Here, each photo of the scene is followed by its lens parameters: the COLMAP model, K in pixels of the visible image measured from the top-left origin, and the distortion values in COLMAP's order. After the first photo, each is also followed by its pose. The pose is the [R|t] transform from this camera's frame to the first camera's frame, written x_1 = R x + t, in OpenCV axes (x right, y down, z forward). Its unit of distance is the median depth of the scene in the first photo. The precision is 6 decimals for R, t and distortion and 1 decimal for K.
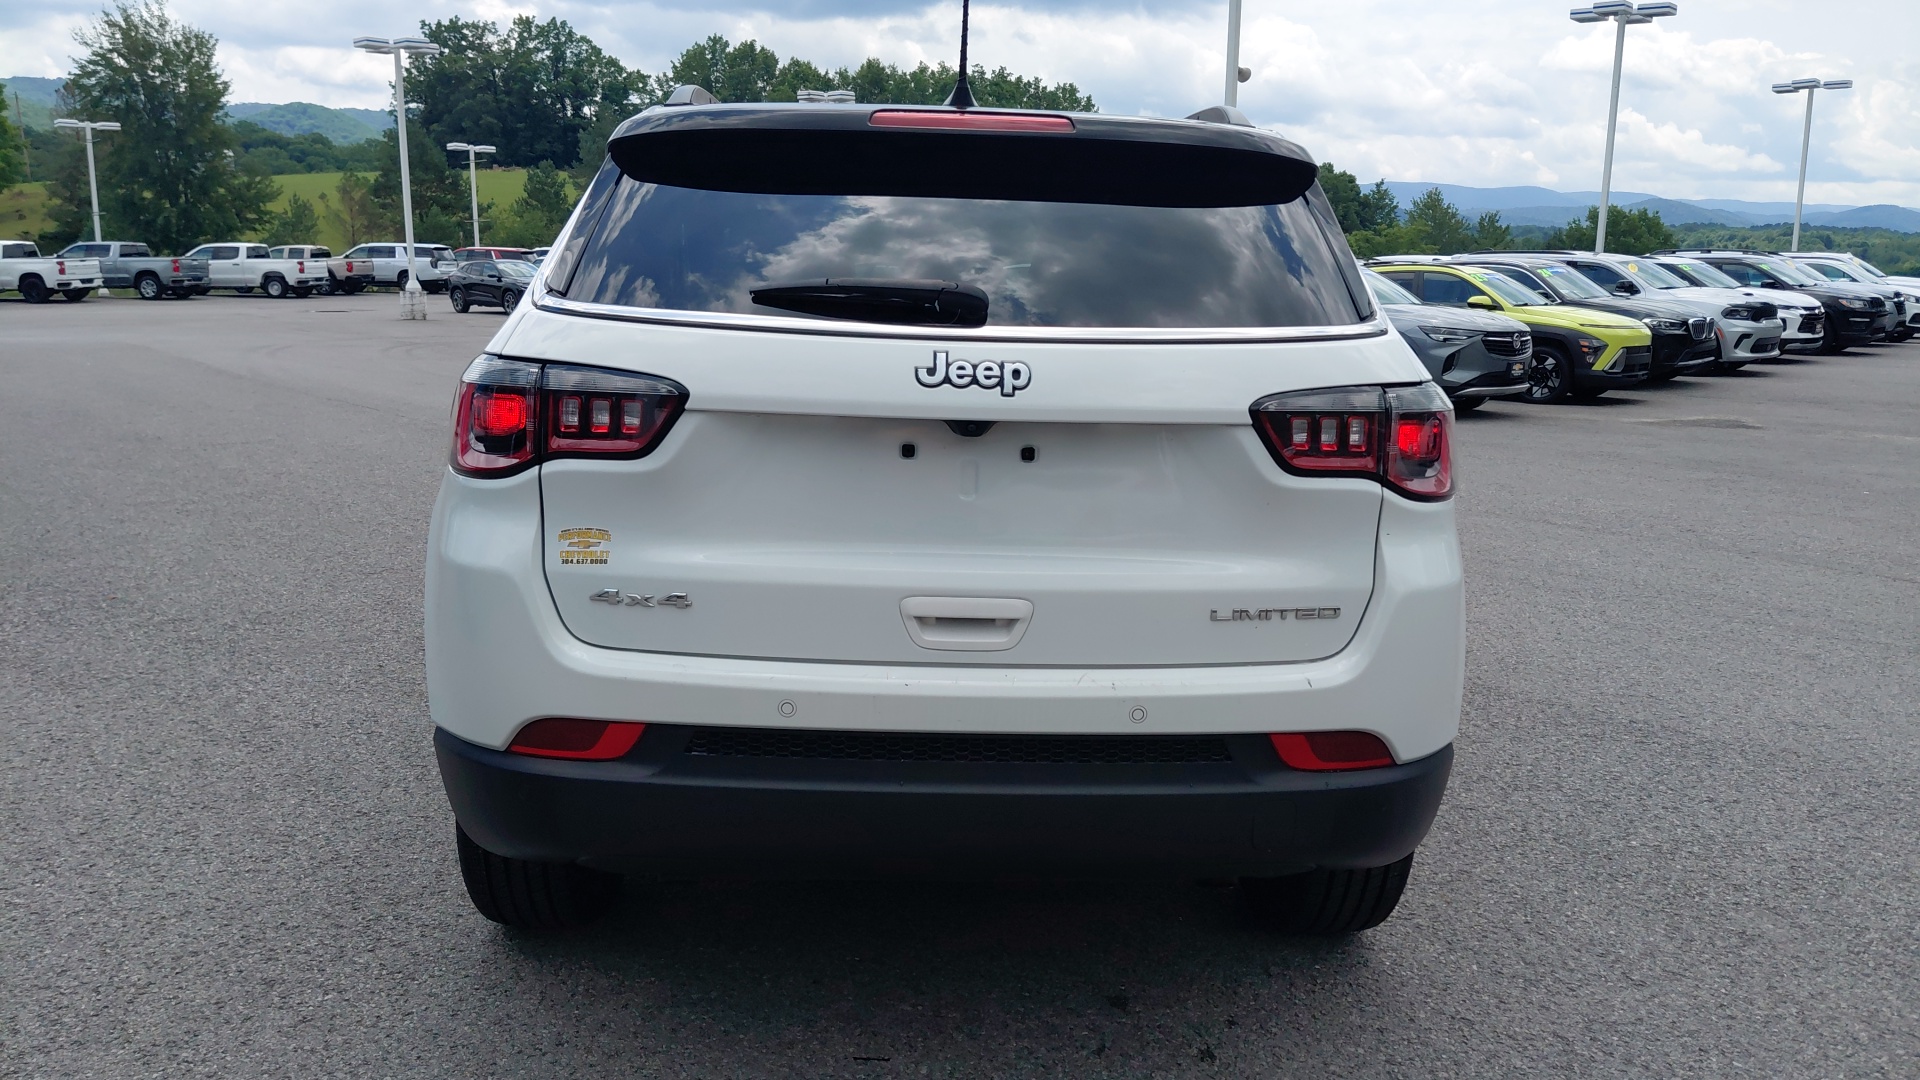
lens RADIAL K [[1438.2, 0, 986.6], [0, 1438.2, 483.2], [0, 0, 1]] dist [0.032799, -0.068900]
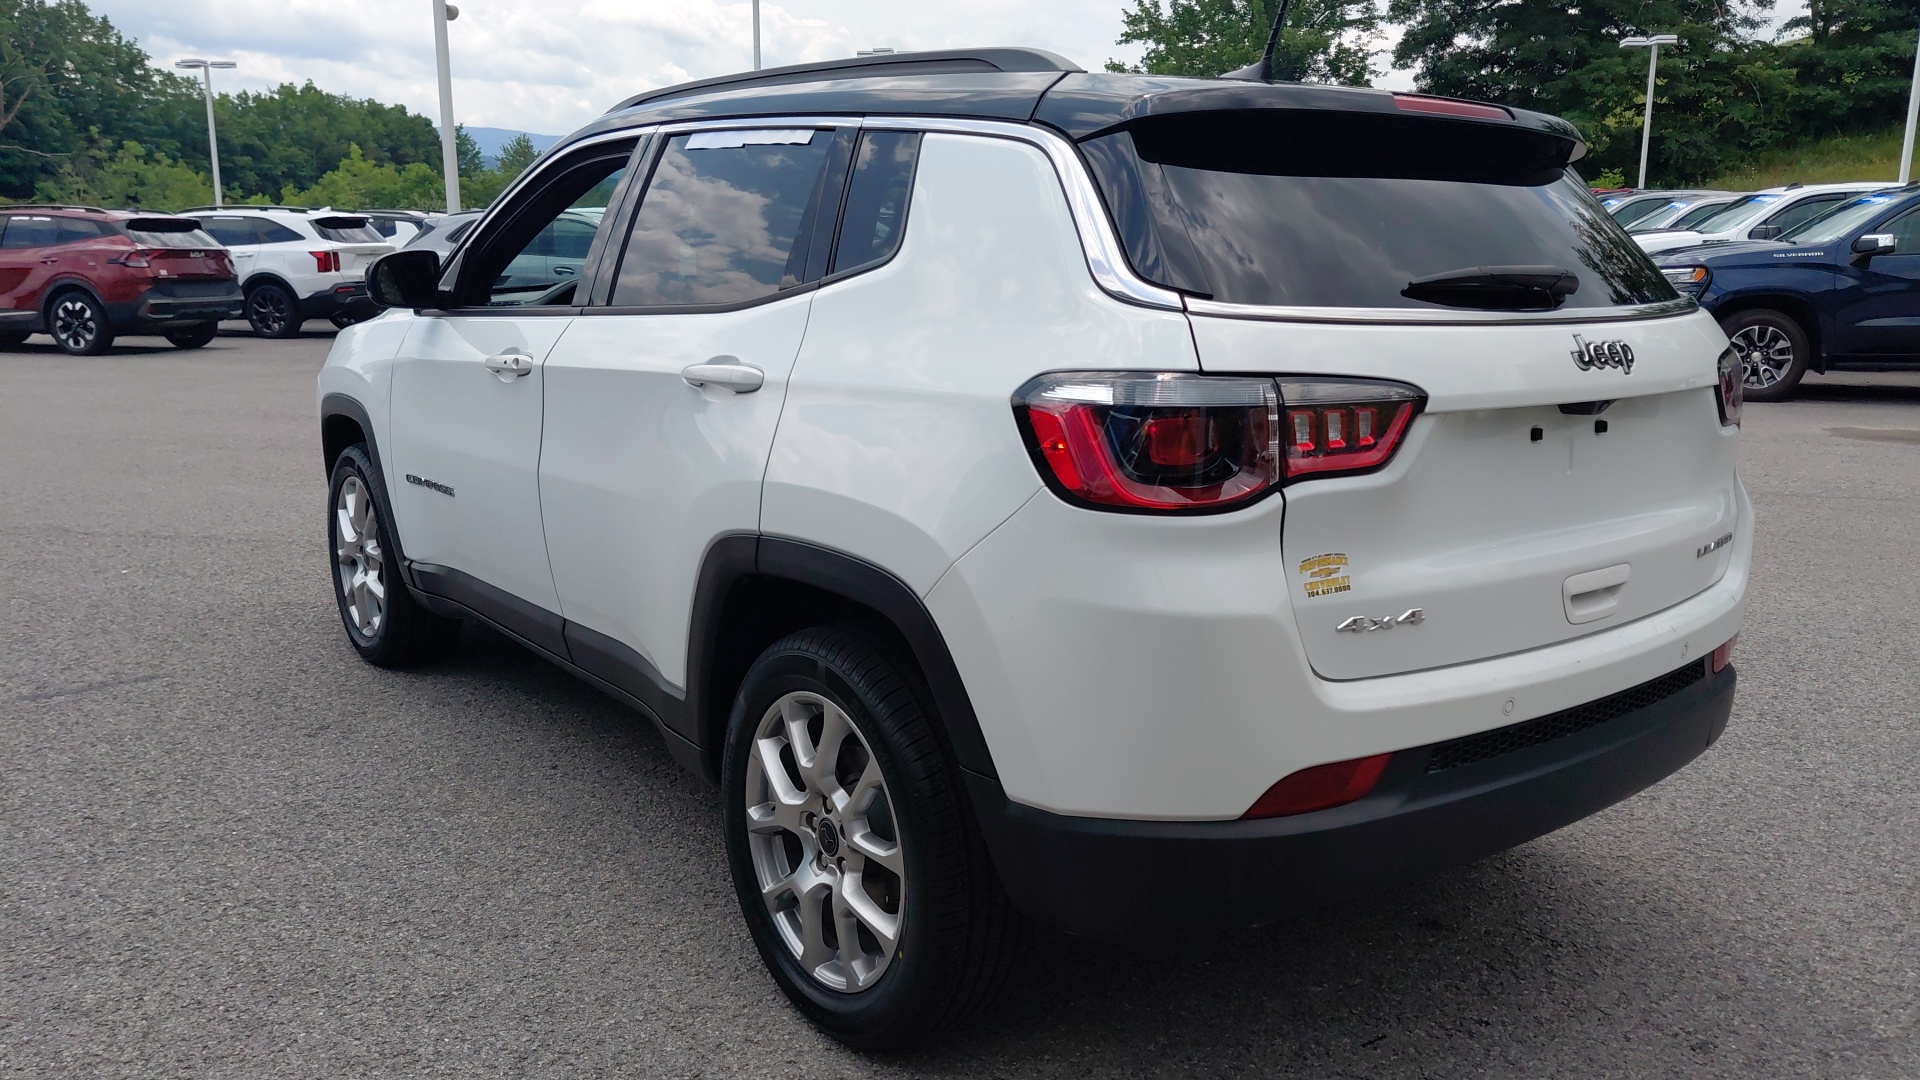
lens RADIAL K [[1438.2, 0, 887.7], [0, 1438.2, 474.1], [0, 0, 1]] dist [0.032799, -0.068900]
pose [[0.820290, -0.110621, 0.561148, -0.845447], [0.092320, 0.993861, 0.060968, -0.083429], [-0.564447, 0.001794, 0.825467, 0.346277]]
